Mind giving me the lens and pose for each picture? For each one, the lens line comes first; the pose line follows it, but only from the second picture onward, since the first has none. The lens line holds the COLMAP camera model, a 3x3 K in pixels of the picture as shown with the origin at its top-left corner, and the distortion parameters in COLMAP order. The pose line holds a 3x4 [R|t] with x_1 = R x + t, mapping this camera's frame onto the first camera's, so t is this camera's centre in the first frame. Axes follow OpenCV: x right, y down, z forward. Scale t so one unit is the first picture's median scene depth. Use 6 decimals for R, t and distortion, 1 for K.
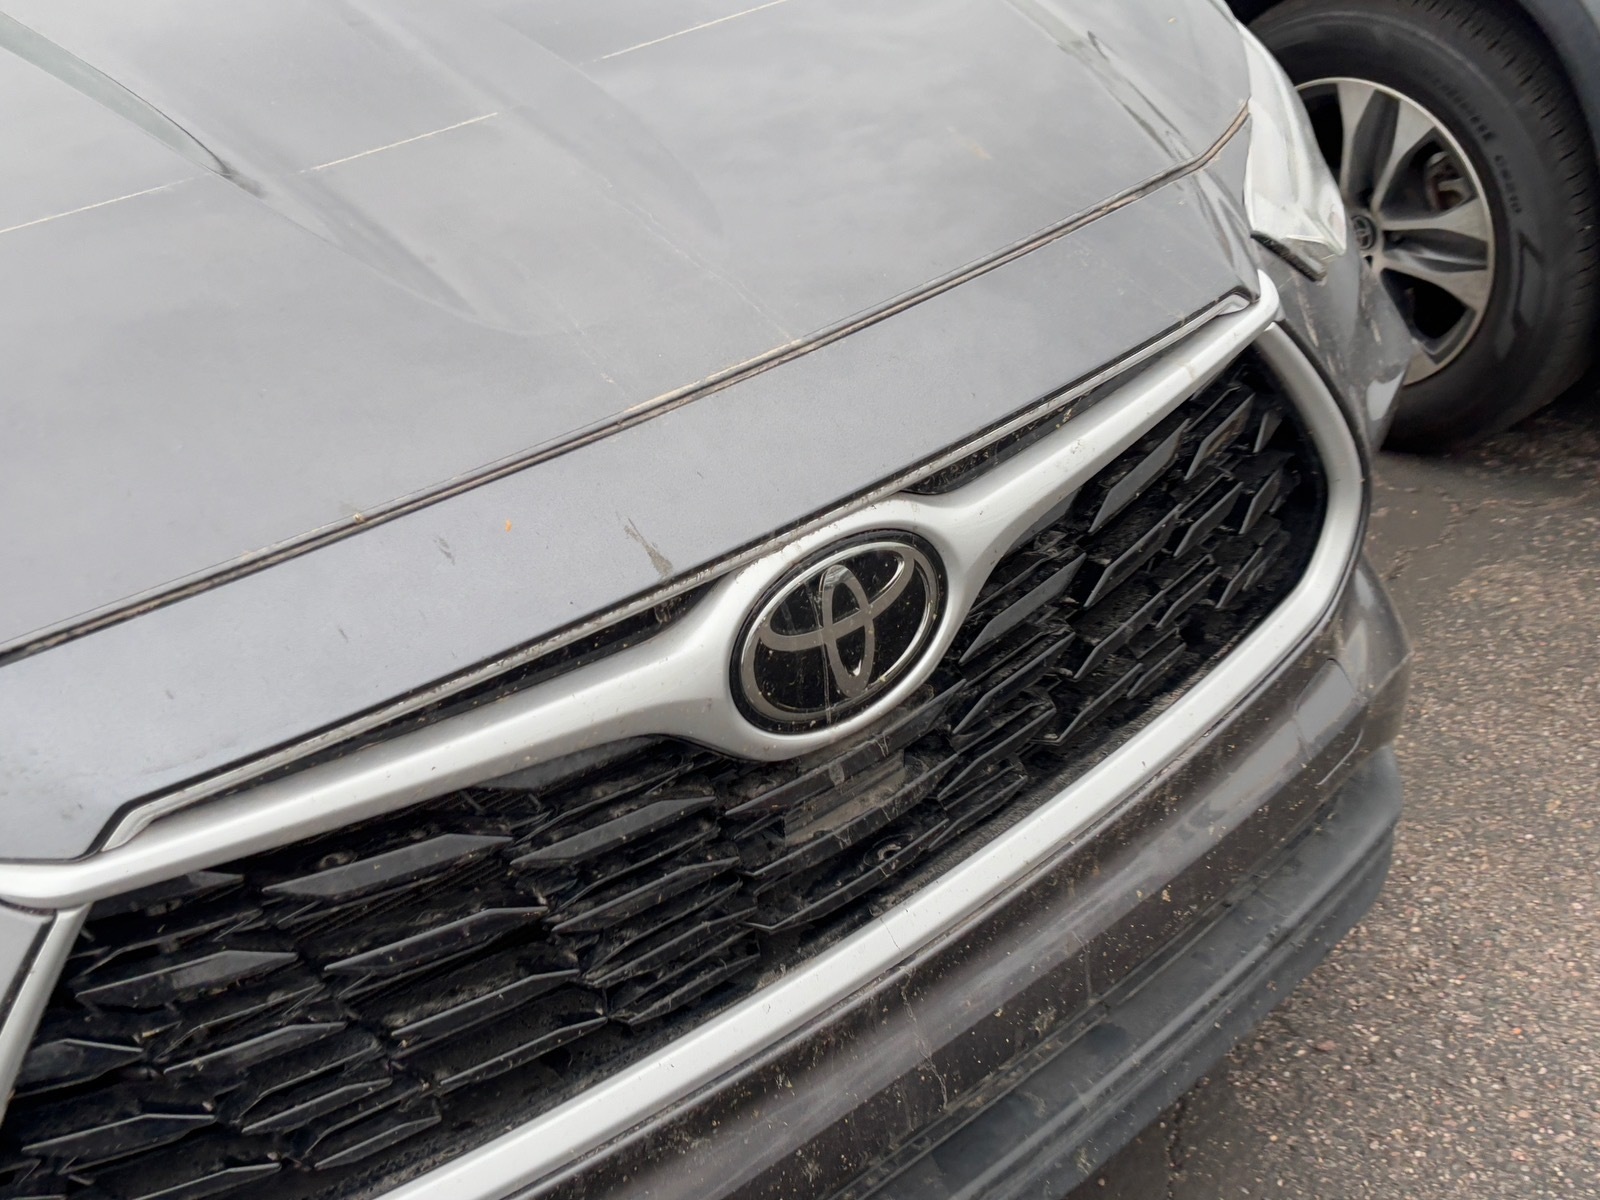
lens RADIAL K [[1845.9, 0, 796.3], [0, 1845.9, 604.1], [0, 0, 1]] dist [0.028671, 0.000000]
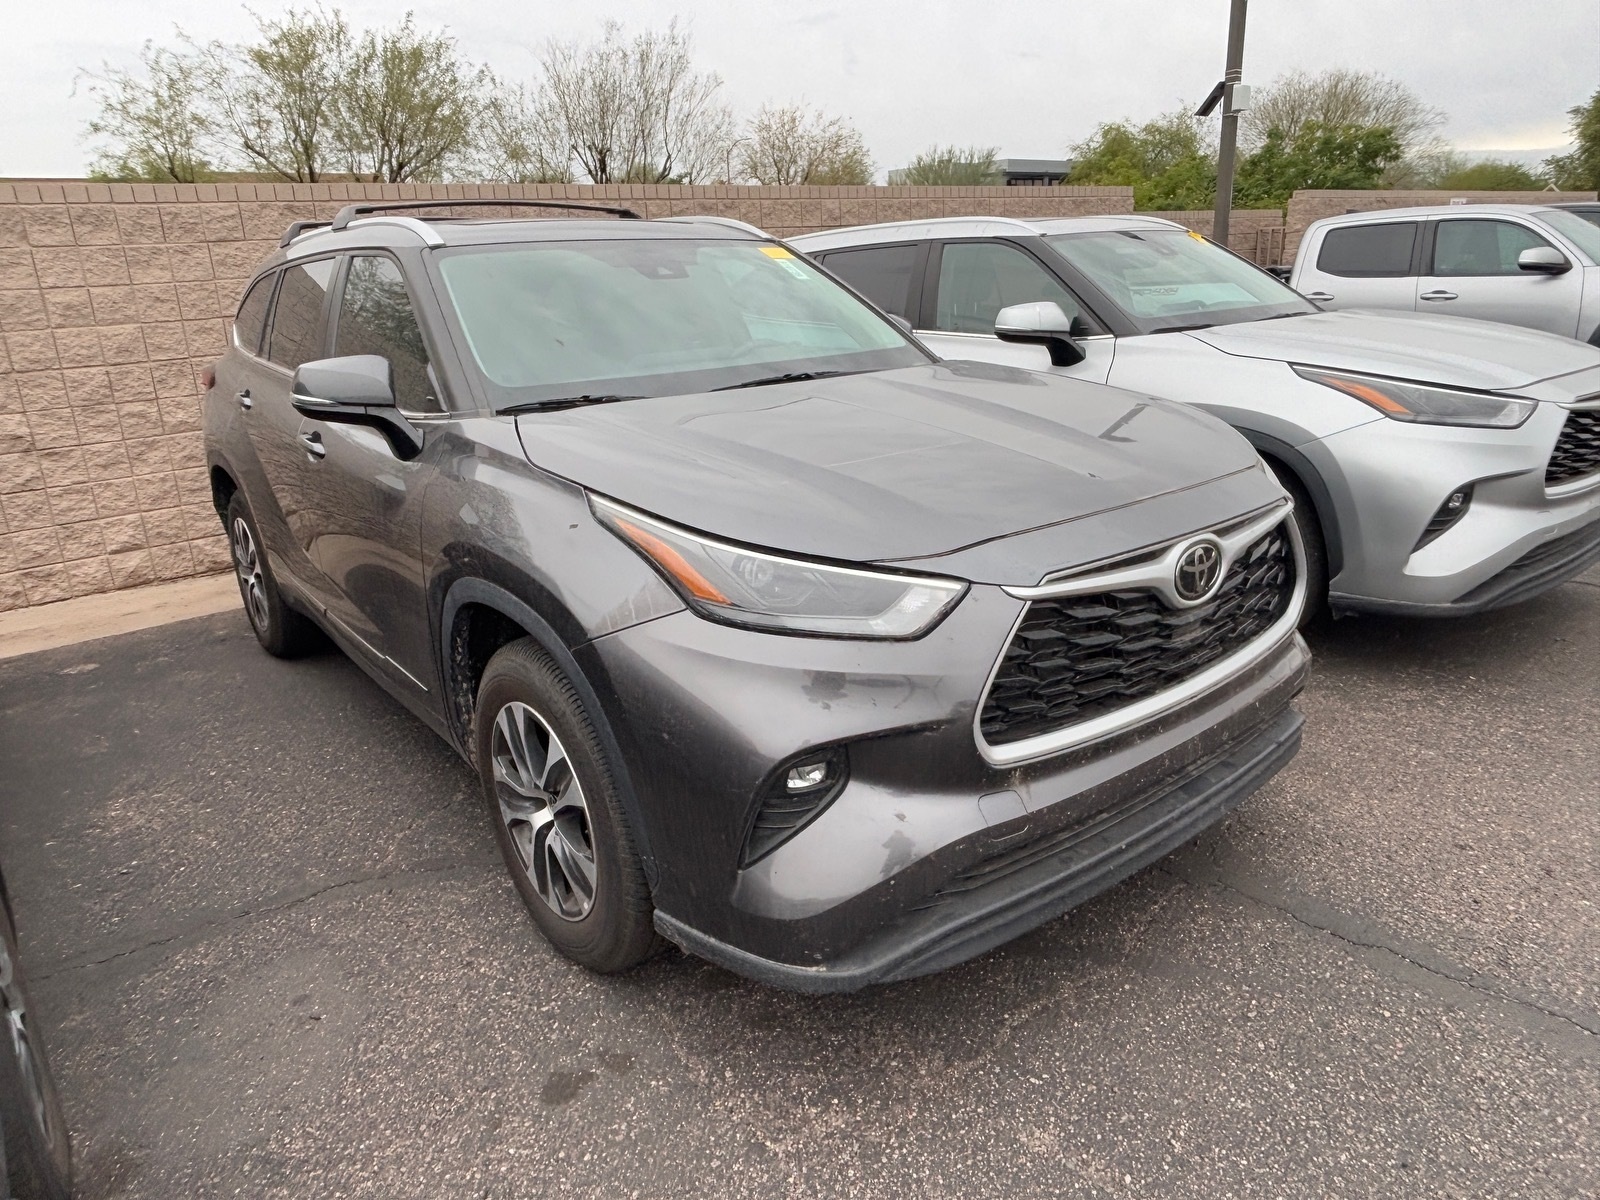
lens RADIAL K [[990.9, 0, 803.5], [0, 990.9, 591.9], [0, 0, 1]] dist [0.023380, 0.000867]
pose [[0.997975, 0.062407, 0.012301, -0.674789], [-0.057807, 0.970535, -0.233925, 0.490843], [-0.026537, 0.232740, 0.972177, -0.672444]]
